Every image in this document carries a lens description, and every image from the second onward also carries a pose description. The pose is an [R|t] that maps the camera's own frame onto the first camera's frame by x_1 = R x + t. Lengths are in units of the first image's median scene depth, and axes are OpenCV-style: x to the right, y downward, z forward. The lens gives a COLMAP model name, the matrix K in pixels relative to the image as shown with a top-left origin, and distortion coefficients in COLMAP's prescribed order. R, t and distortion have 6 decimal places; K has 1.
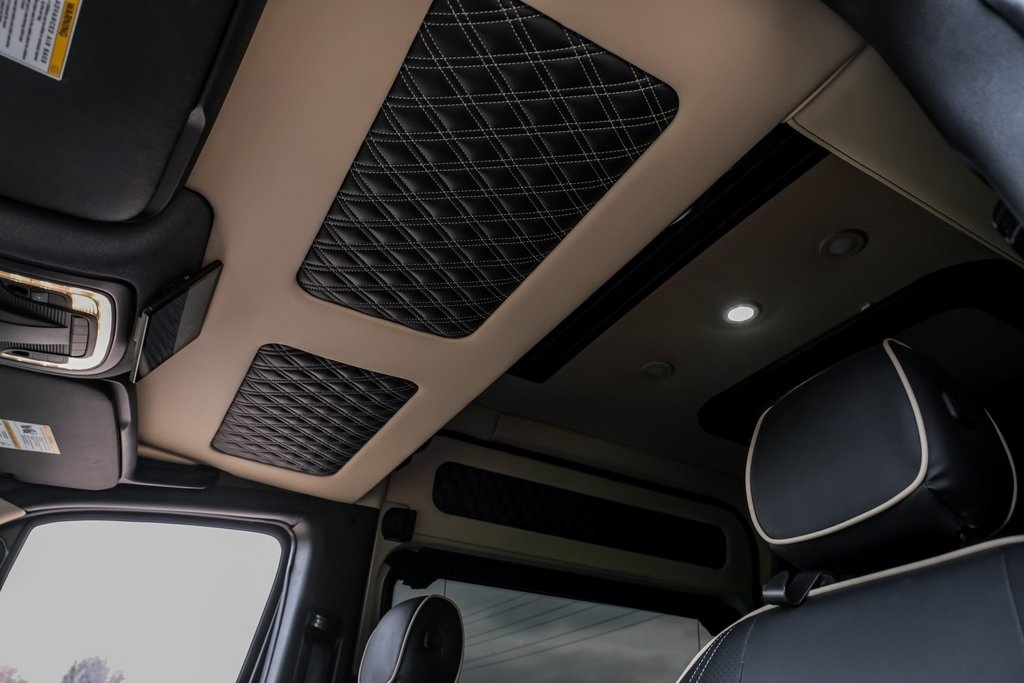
lens RADIAL K [[701.3, 0, 503.9], [0, 701.3, 342.0], [0, 0, 1]] dist [-0.020721, -0.000417]
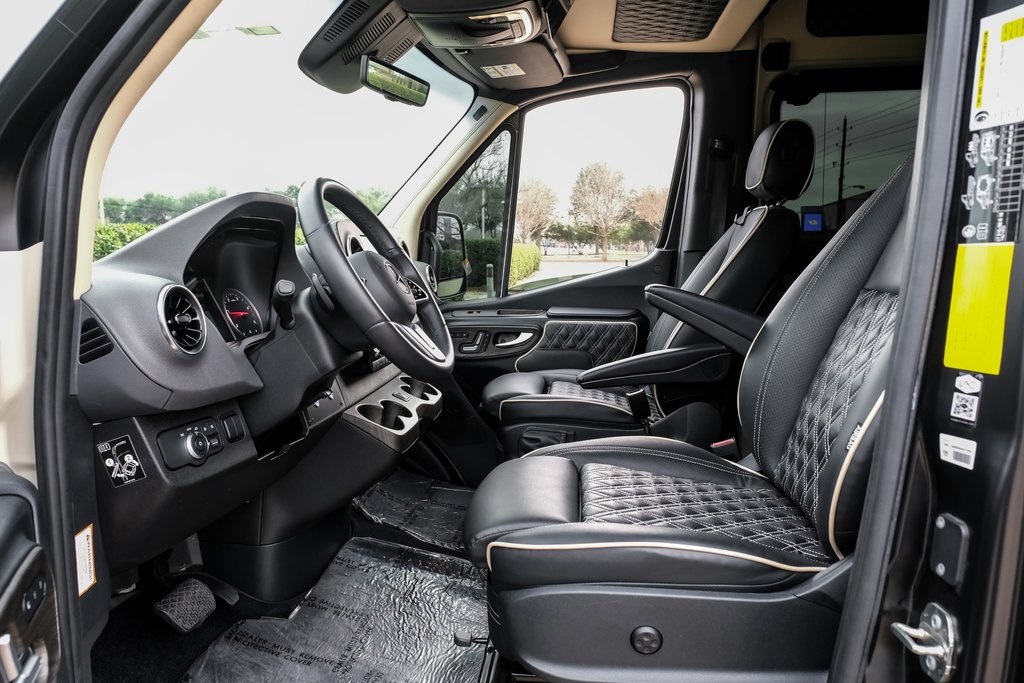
lens RADIAL K [[701.3, 0, 478.1], [0, 701.3, 345.8], [0, 0, 1]] dist [-0.020721, -0.000417]
pose [[0.787395, 0.050704, -0.614359, 0.233949], [0.358082, 0.773611, 0.522784, -0.186183], [0.501783, -0.631629, 0.590982, -0.318501]]
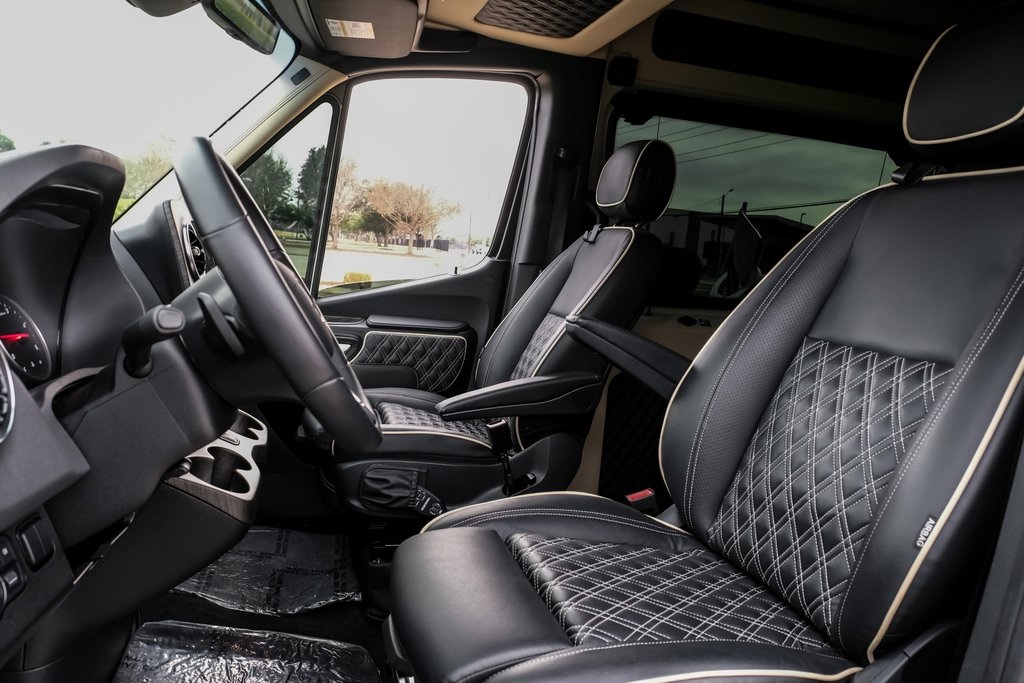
lens RADIAL K [[701.3, 0, 492.5], [0, 701.3, 362.6], [0, 0, 1]] dist [-0.020721, -0.000417]
pose [[0.963012, 0.092422, -0.253112, -0.019926], [0.096985, 0.757499, 0.645592, -0.165183], [0.251399, -0.646261, 0.720518, -0.241845]]
